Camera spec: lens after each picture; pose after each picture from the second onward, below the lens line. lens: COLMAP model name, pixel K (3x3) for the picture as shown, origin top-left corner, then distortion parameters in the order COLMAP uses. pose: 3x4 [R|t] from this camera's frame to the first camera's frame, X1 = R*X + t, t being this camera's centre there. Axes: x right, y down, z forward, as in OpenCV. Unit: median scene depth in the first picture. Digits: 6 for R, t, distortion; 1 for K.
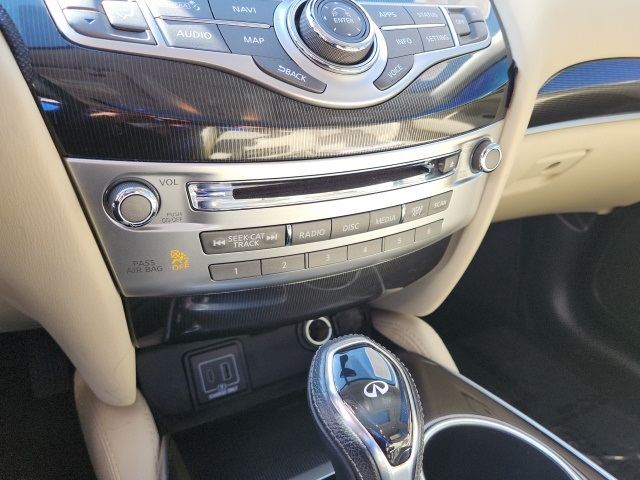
lens RADIAL K [[489.5, 0, 321.3], [0, 489.5, 239.8], [0, 0, 1]] dist [0.077290, -0.071379]
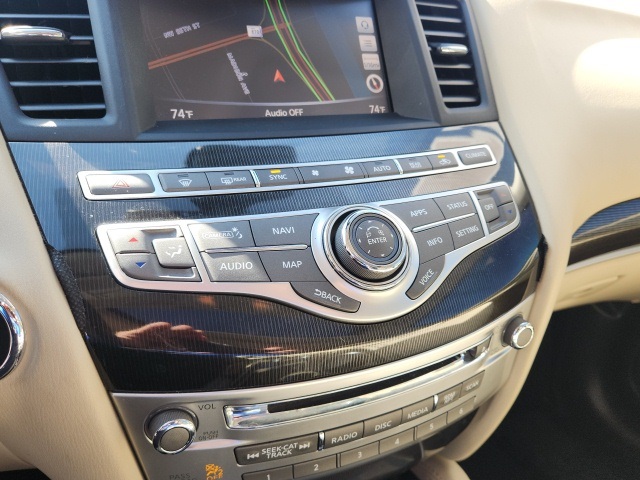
lens RADIAL K [[489.5, 0, 323.3], [0, 489.5, 238.6], [0, 0, 1]] dist [0.077290, -0.071379]
pose [[0.998967, 0.010062, -0.044317, -0.022836], [-0.012840, 0.997942, -0.062831, -0.377839], [0.043593, 0.063335, 0.997040, -0.037949]]
